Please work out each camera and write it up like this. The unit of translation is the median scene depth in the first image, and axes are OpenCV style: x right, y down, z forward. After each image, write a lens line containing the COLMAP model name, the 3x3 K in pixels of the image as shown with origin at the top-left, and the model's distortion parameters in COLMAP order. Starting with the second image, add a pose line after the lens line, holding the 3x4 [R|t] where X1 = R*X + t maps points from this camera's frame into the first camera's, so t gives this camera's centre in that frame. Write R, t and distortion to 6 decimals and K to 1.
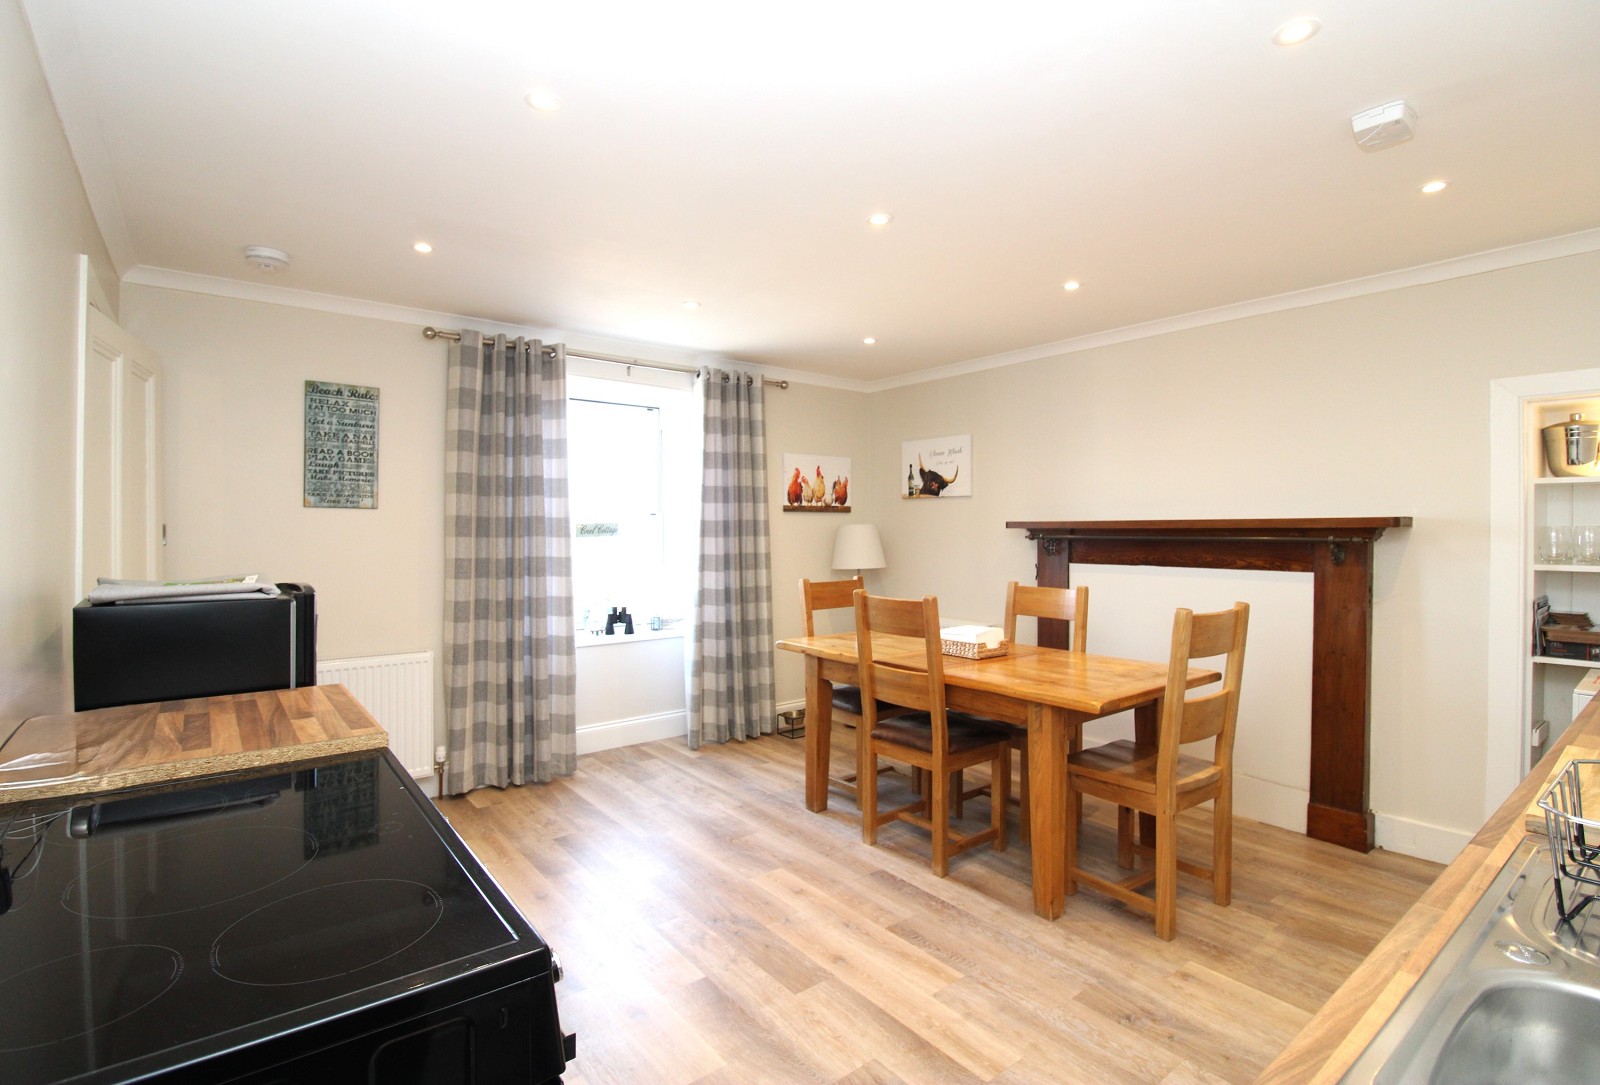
lens RADIAL K [[747.7, 0, 788.4], [0, 747.7, 537.4], [0, 0, 1]] dist [-0.004297, -0.000583]
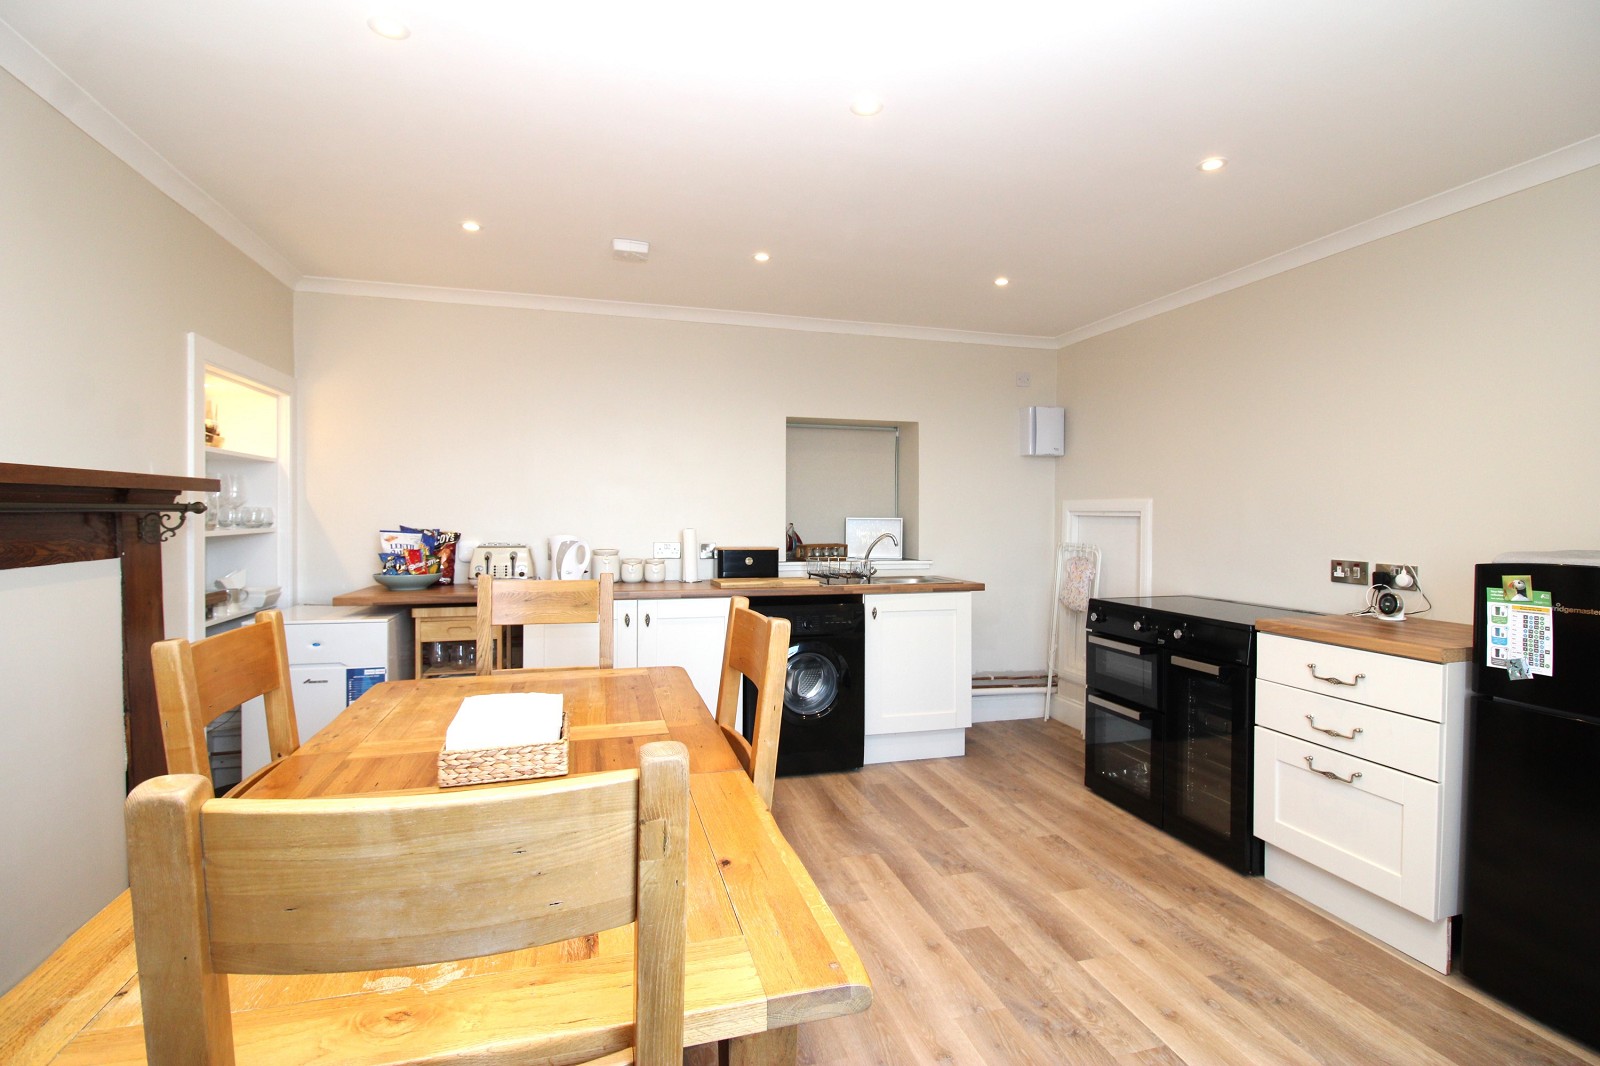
lens RADIAL K [[737.2, 0, 792.9], [0, 737.2, 529.7], [0, 0, 1]] dist [-0.008037, -0.003422]
pose [[-0.922734, -0.018099, 0.385011, -0.096690], [-0.005625, 0.999423, 0.033501, -0.003124], [-0.385396, 0.028747, -0.922304, 1.537995]]
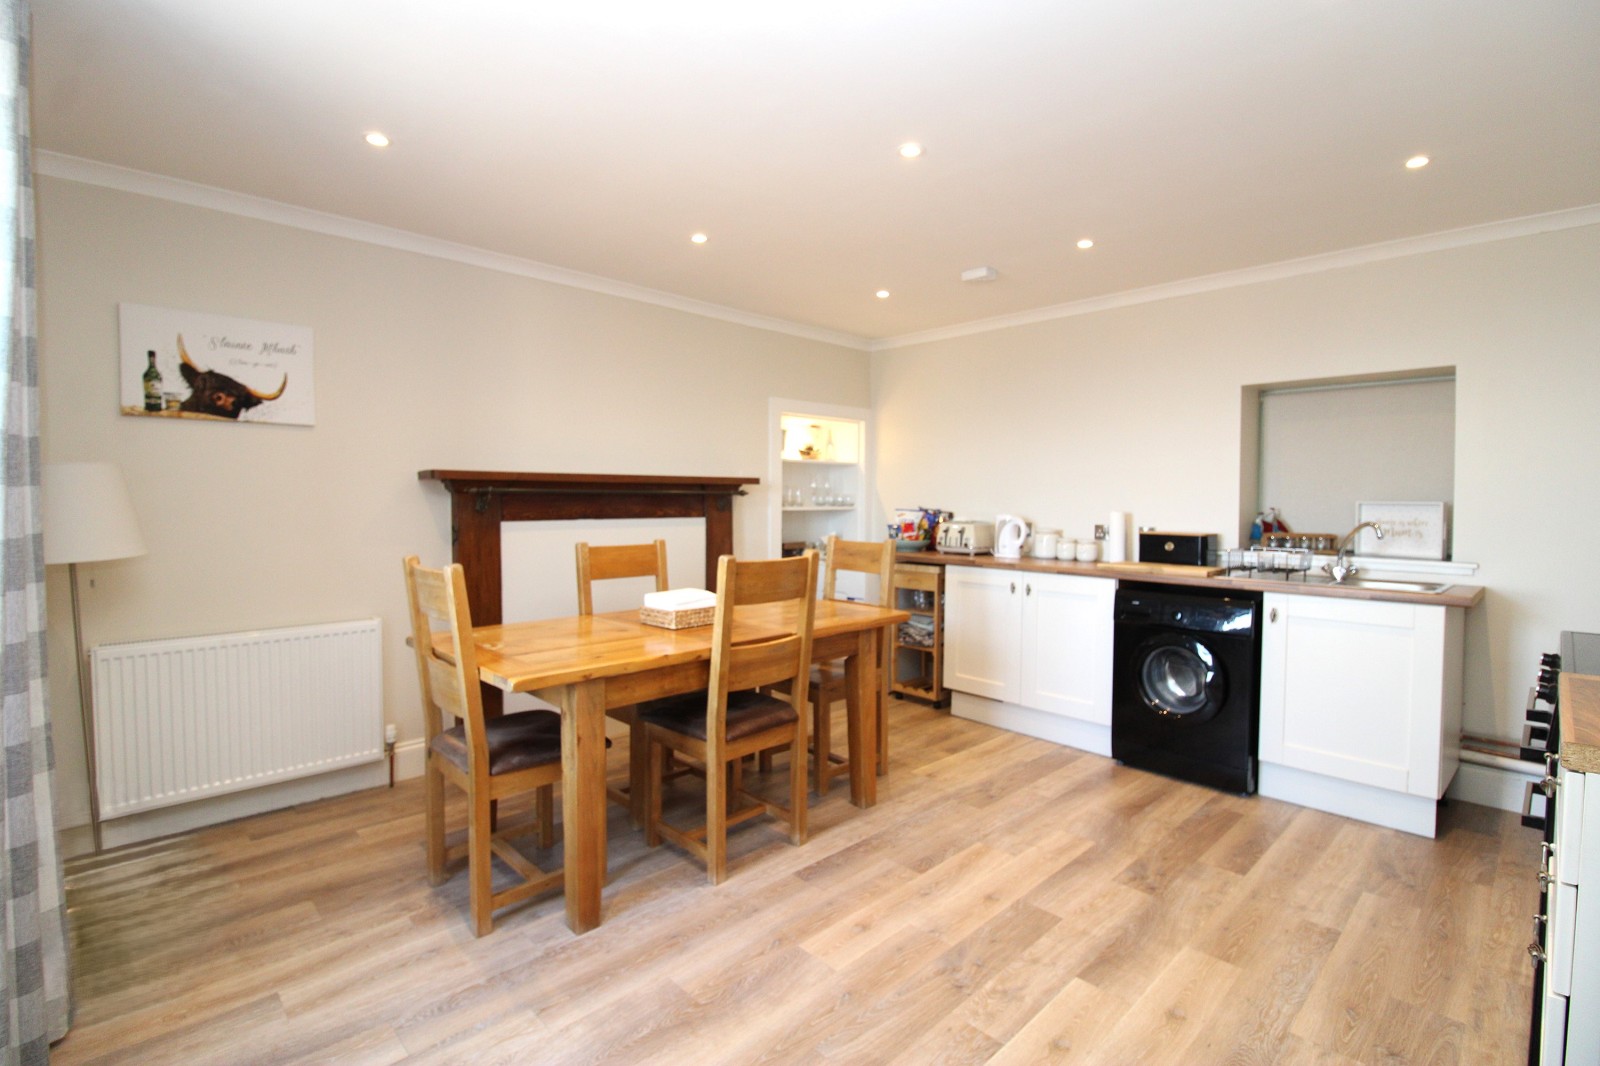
lens RADIAL K [[737.2, 0, 811.8], [0, 737.2, 523.2], [0, 0, 1]] dist [-0.008037, -0.003422]
pose [[-0.107590, -0.036561, 0.993523, -0.709147], [0.004465, 0.999296, 0.037257, 0.010054], [-0.994185, 0.008445, -0.107351, 1.074697]]
